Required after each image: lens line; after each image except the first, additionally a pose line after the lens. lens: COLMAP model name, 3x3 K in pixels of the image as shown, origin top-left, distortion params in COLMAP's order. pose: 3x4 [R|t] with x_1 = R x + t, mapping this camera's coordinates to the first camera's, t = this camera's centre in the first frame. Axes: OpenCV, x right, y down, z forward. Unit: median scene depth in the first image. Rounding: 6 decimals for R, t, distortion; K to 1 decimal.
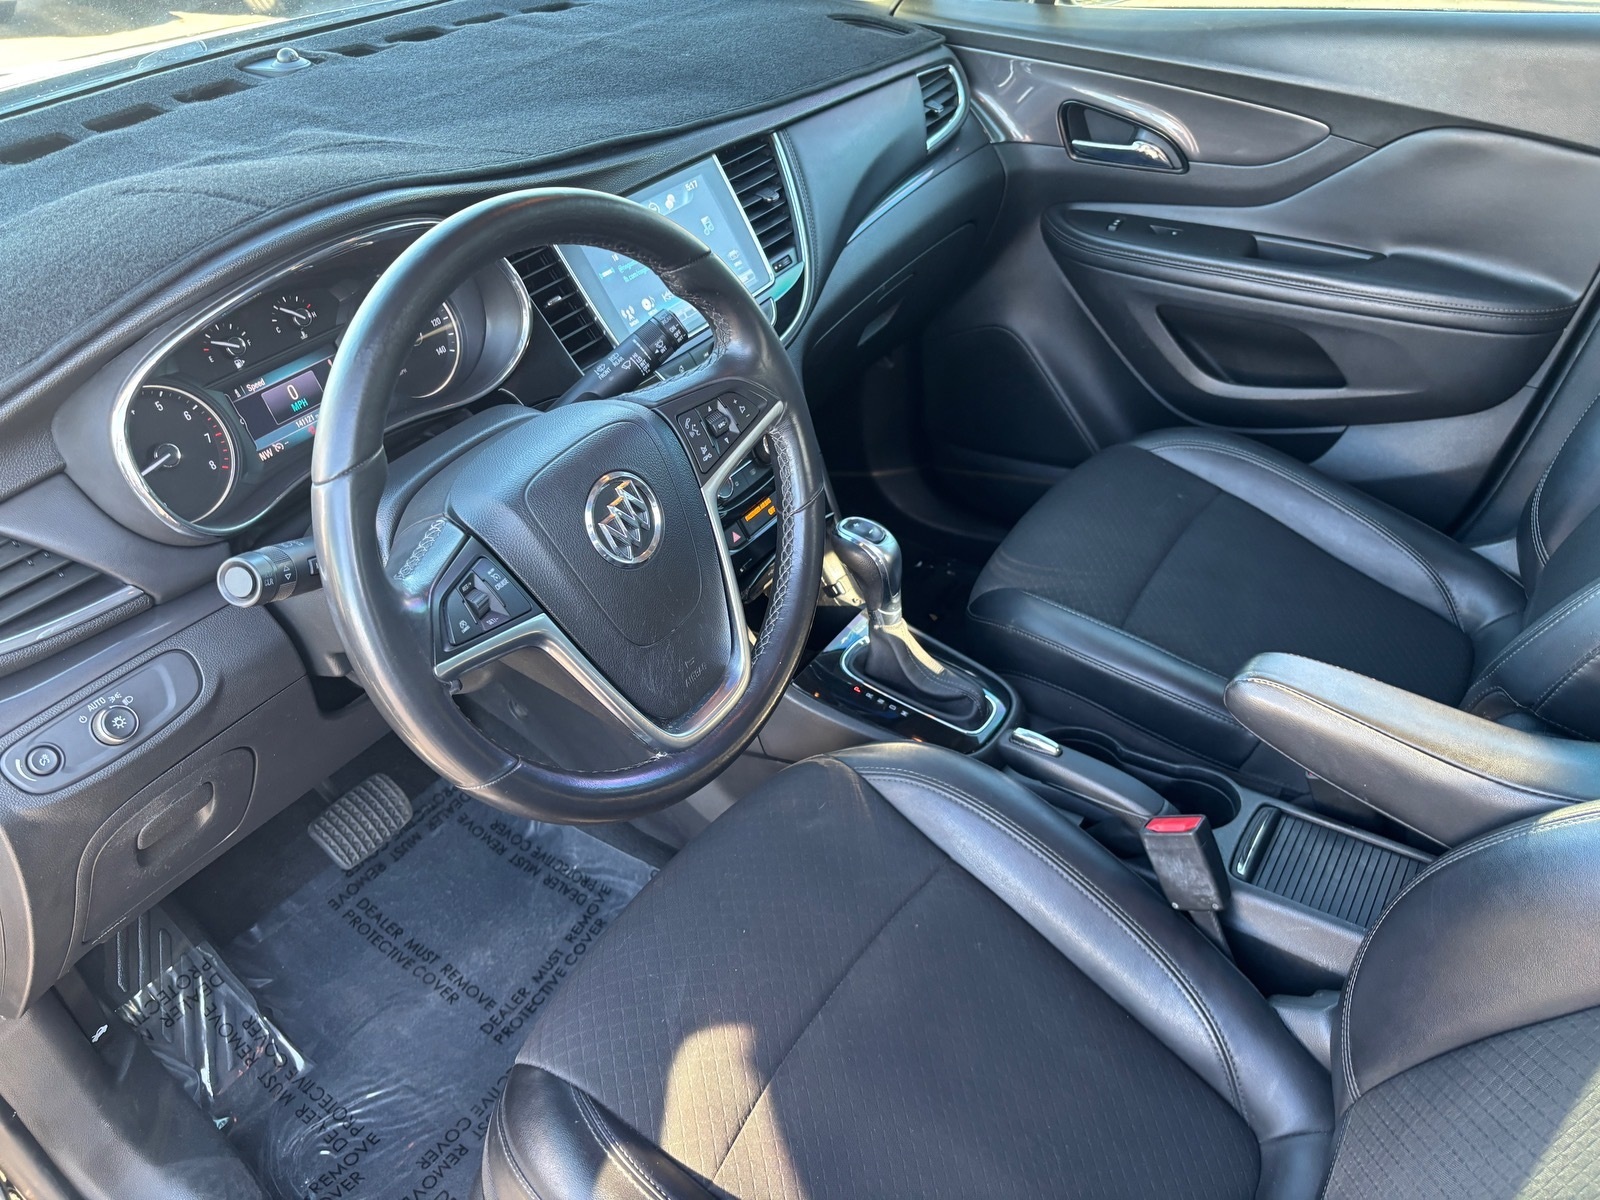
lens RADIAL K [[1228.9, 0, 802.2], [0, 1228.9, 625.7], [0, 0, 1]] dist [0.008648, -0.029565]
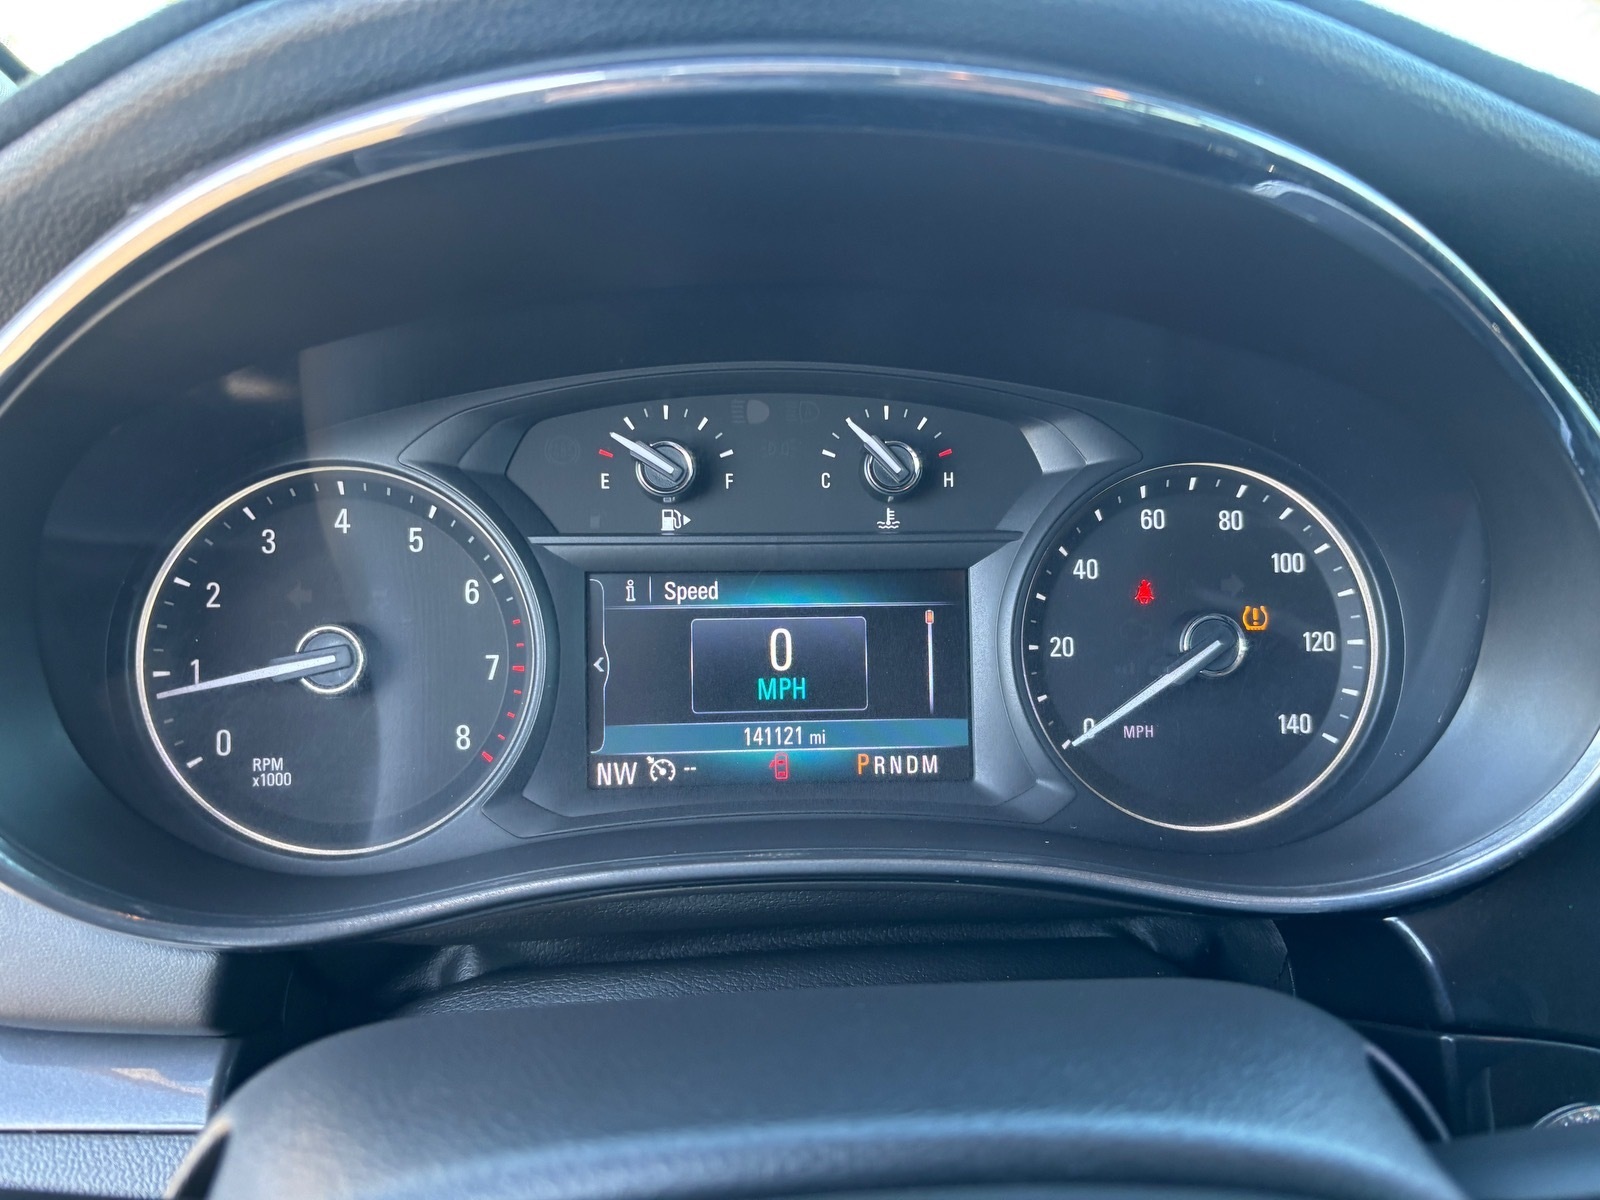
lens RADIAL K [[1228.9, 0, 840.4], [0, 1228.9, 564.6], [0, 0, 1]] dist [0.008648, -0.029565]
pose [[0.603210, 0.260182, -0.753951, -0.113417], [-0.505595, 0.855836, -0.109168, -0.139429], [0.616855, 0.447046, 0.647796, 0.595783]]
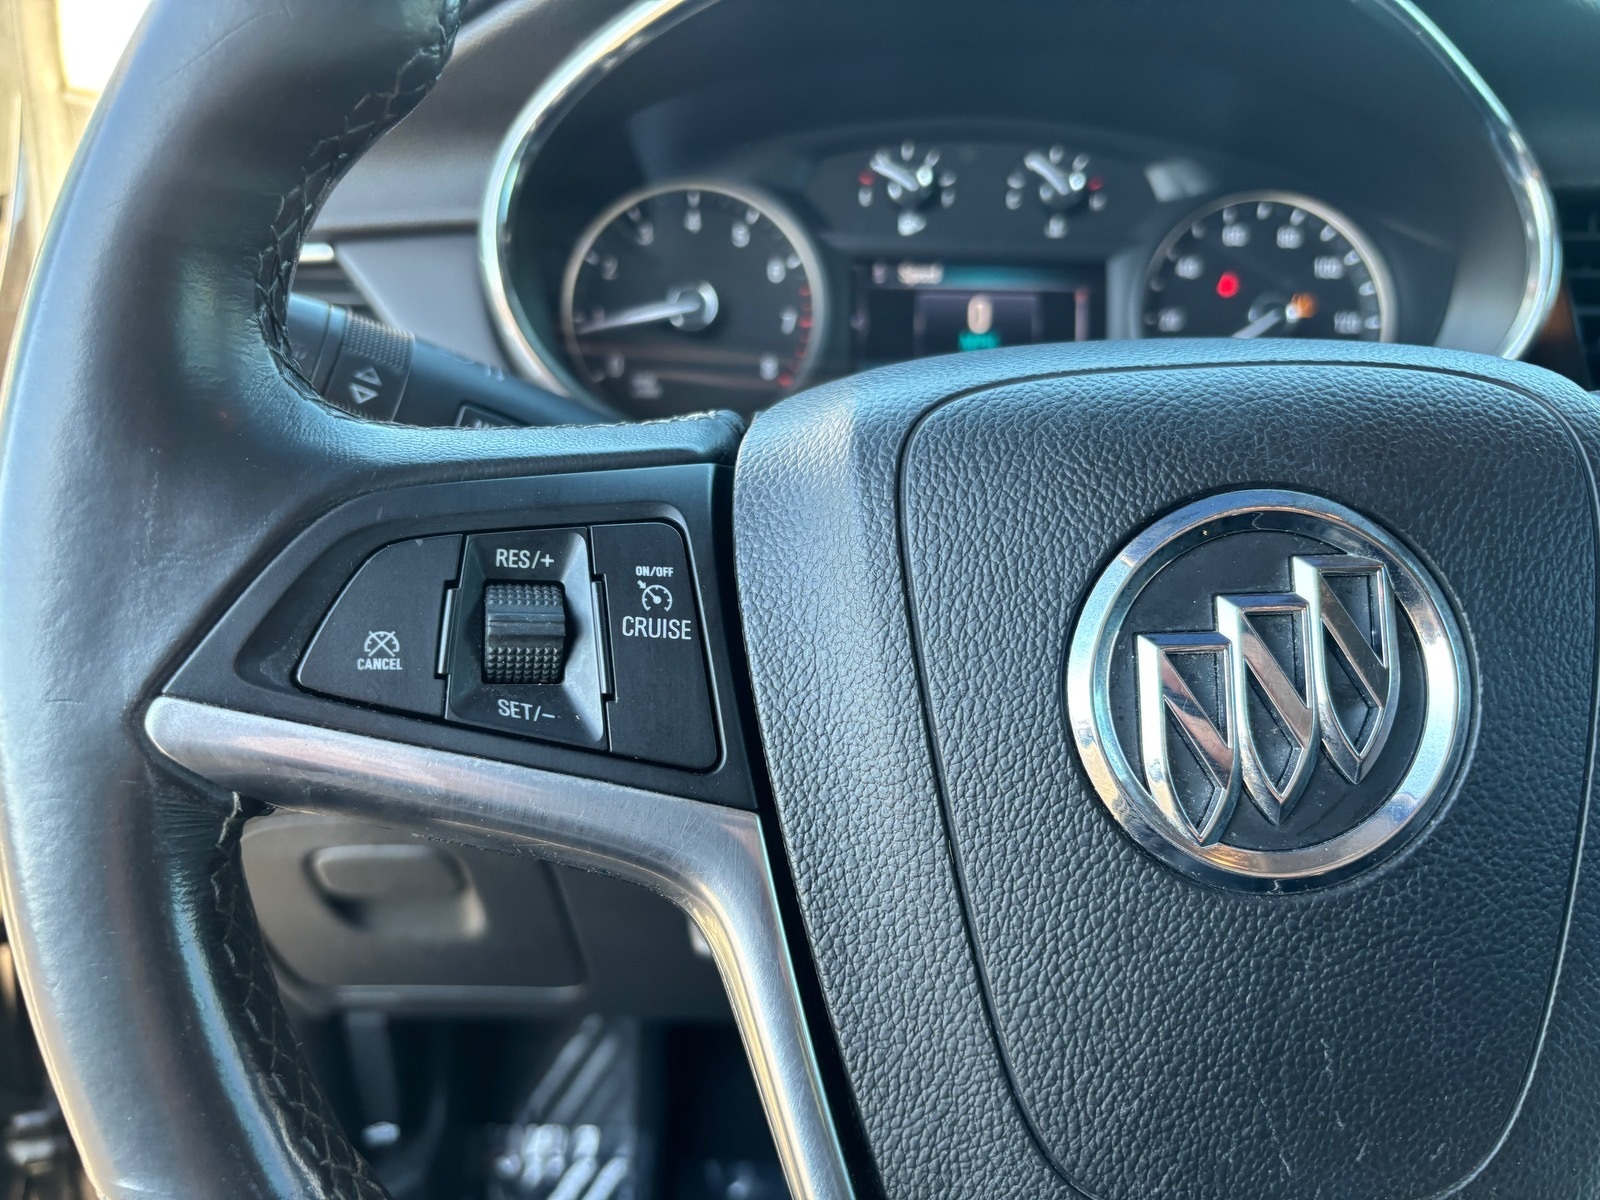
lens RADIAL K [[1228.9, 0, 809.9], [0, 1228.9, 590.2], [0, 0, 1]] dist [0.008648, -0.029565]
pose [[0.548487, 0.328368, -0.768984, -0.009575], [-0.533411, 0.845635, -0.019362, -0.032941], [0.643922, 0.420804, 0.638974, 0.514705]]
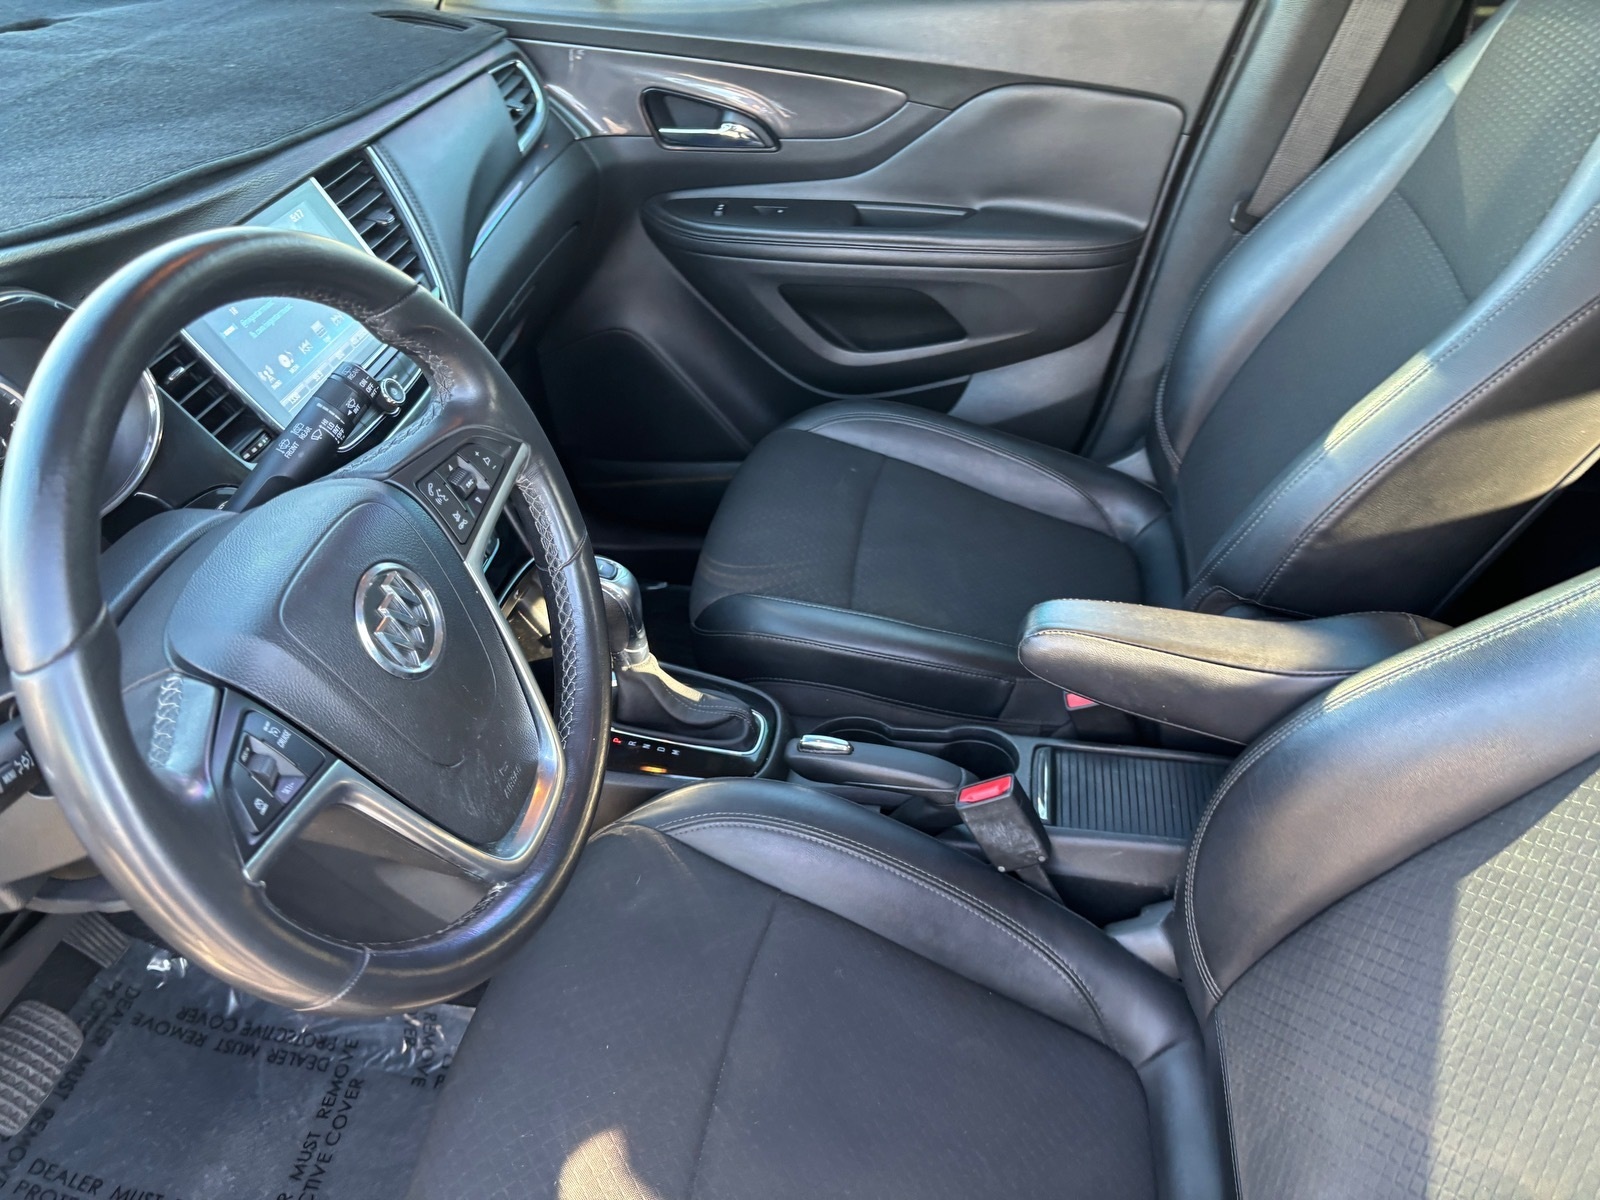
lens RADIAL K [[1228.9, 0, 828.8], [0, 1228.9, 608.0], [0, 0, 1]] dist [0.008648, -0.029565]
pose [[0.907400, -0.222910, 0.356282, -0.116394], [0.226717, 0.973447, 0.031626, -0.036988], [-0.353871, 0.052078, 0.933843, 0.090782]]
